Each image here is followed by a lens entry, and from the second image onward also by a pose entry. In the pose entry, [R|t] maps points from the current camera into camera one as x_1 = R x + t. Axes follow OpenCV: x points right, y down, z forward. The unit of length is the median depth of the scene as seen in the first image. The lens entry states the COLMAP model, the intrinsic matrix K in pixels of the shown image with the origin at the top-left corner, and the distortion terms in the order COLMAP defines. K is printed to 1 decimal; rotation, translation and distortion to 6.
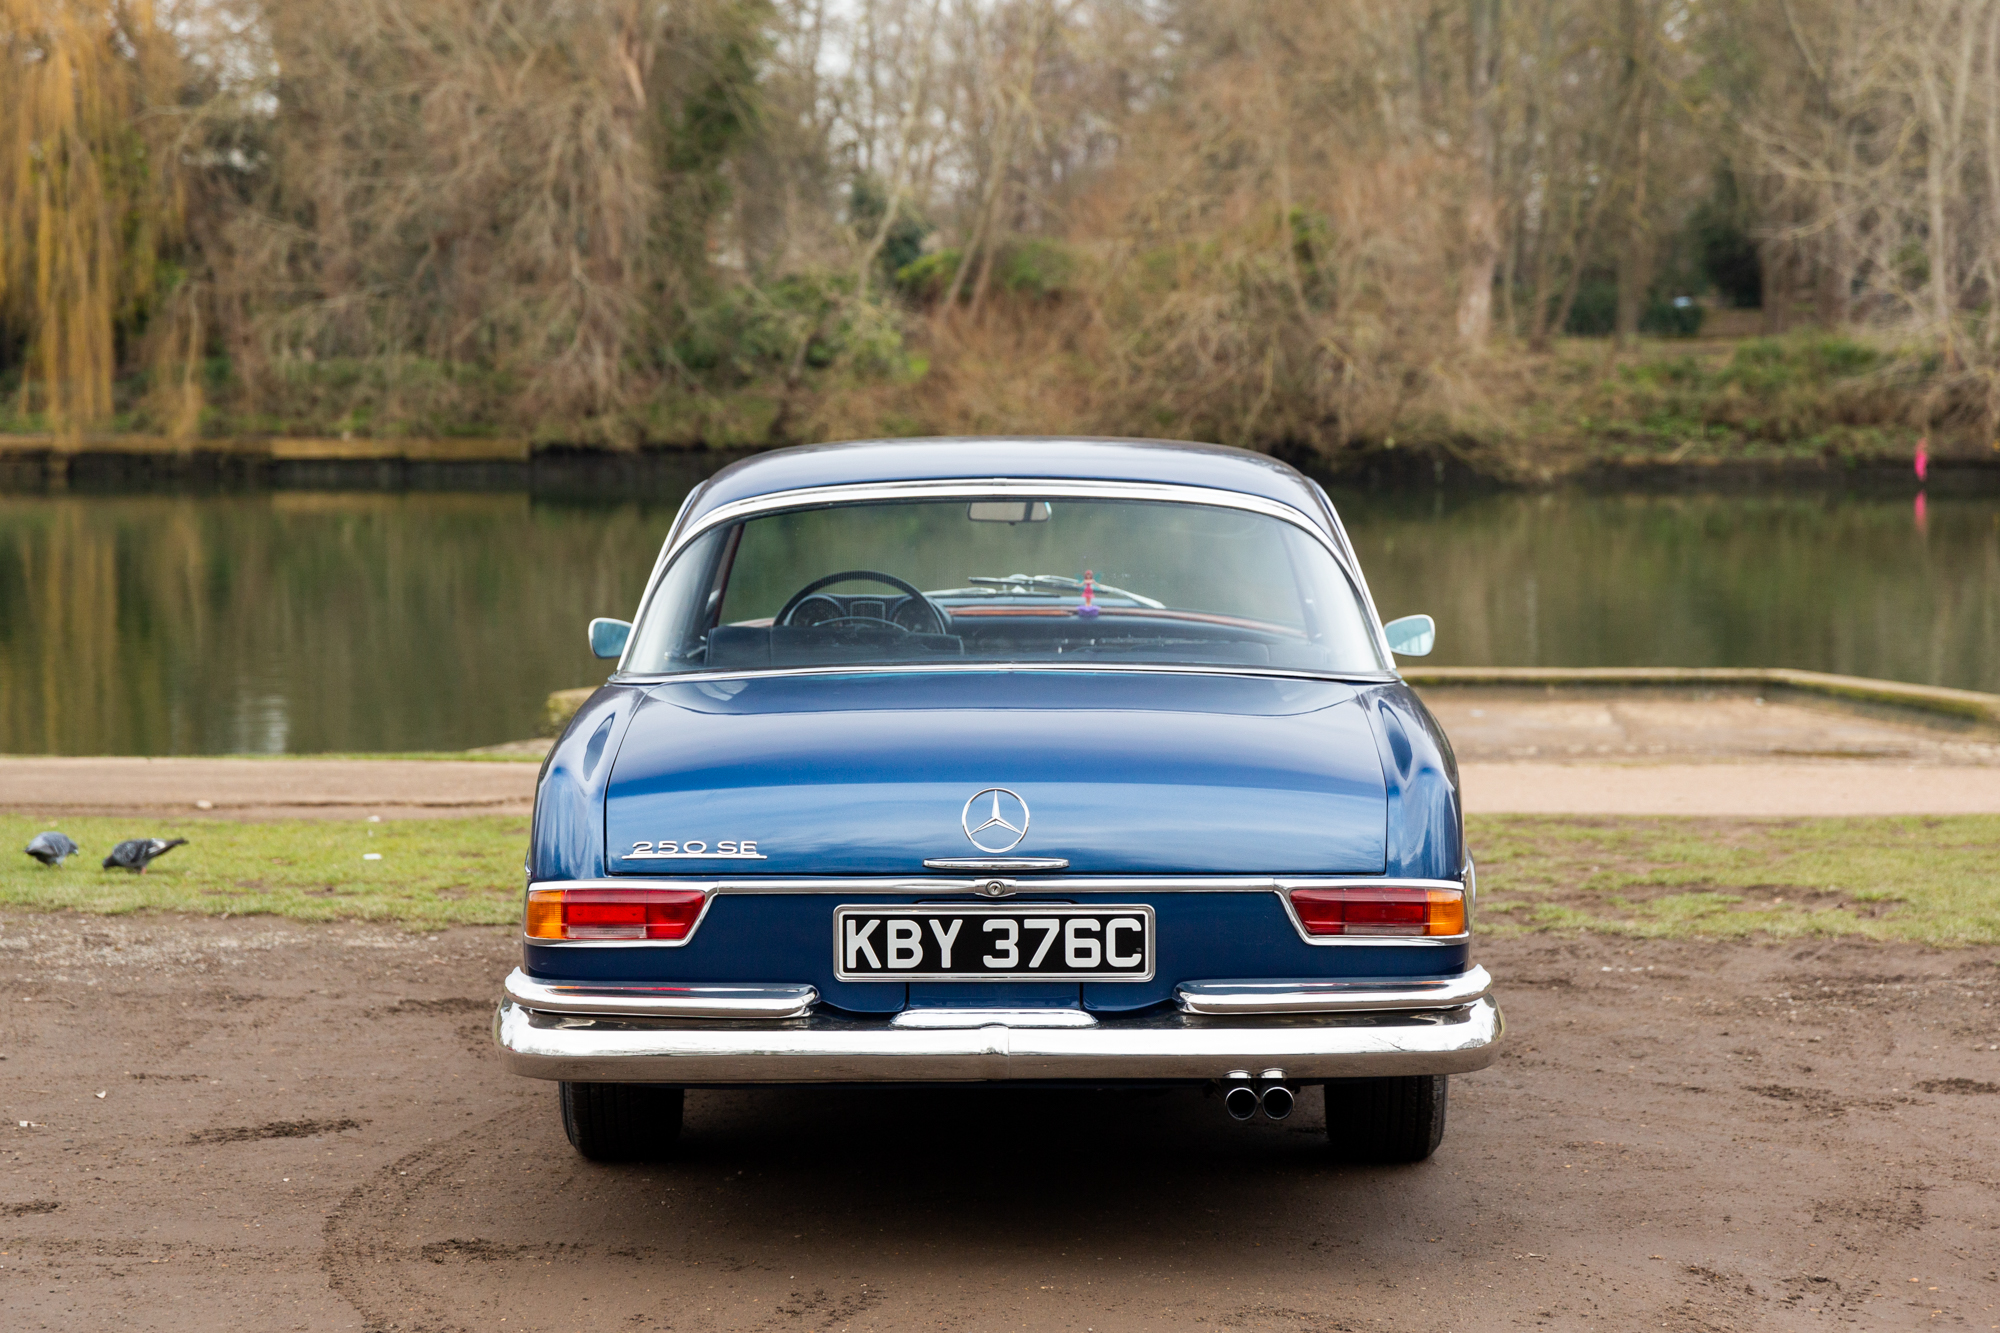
lens RADIAL K [[4140.0, 0, 1000.0], [0, 4140.0, 666.5], [0, 0, 1]] dist [-0.004604, -0.270781]
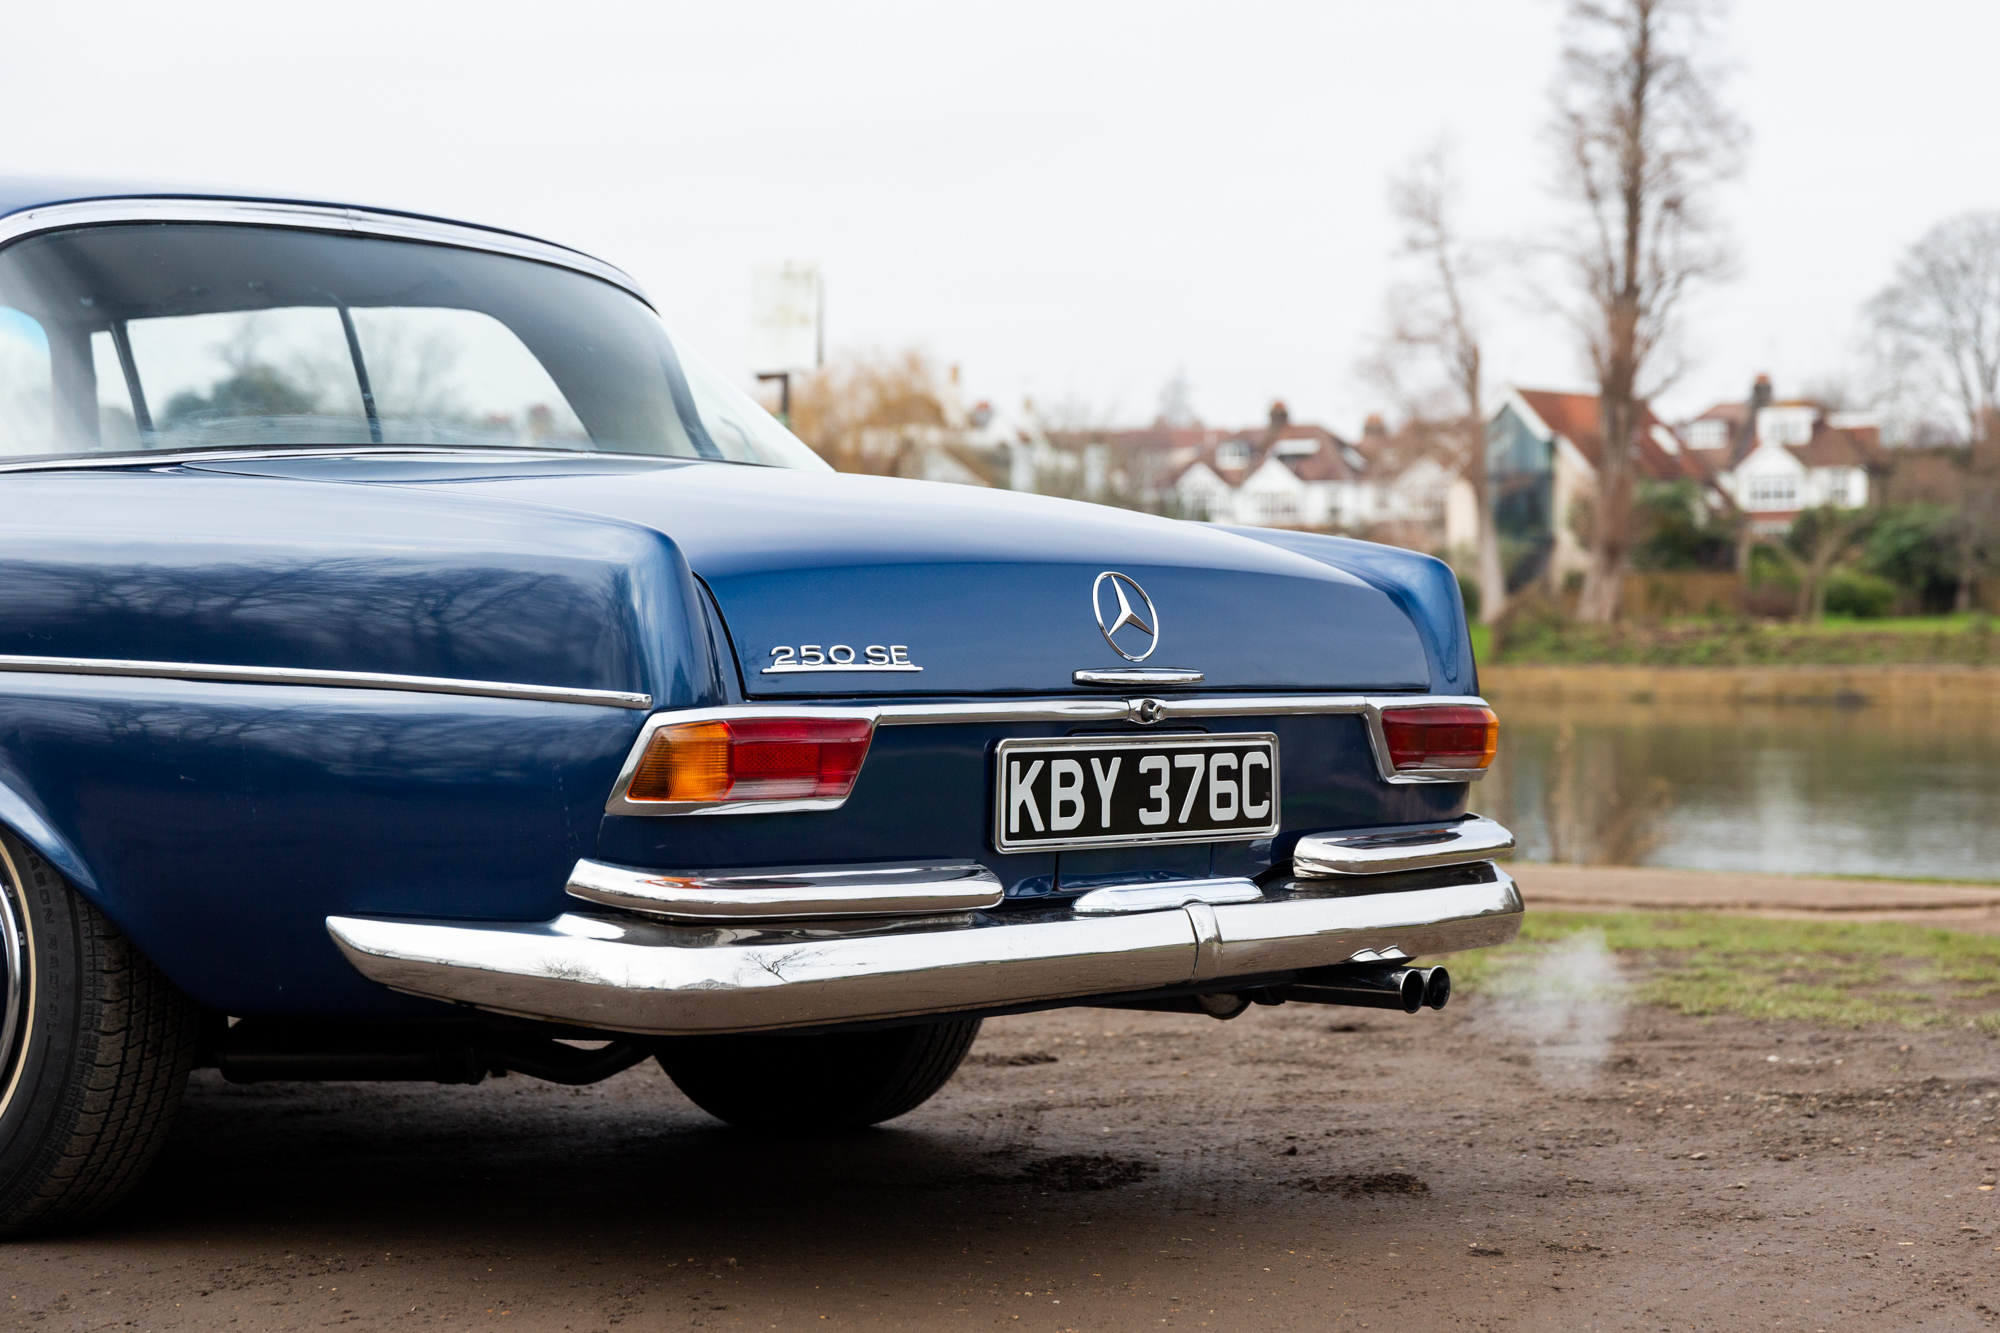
lens RADIAL K [[4140.0, 0, 1000.0], [0, 4140.0, 666.5], [0, 0, 1]] dist [-0.004604, -0.270781]
pose [[0.626311, 0.000154, 0.779574, -0.561002], [0.053642, 0.997621, -0.043293, 0.074740], [-0.777726, 0.068933, 0.624812, 0.579317]]
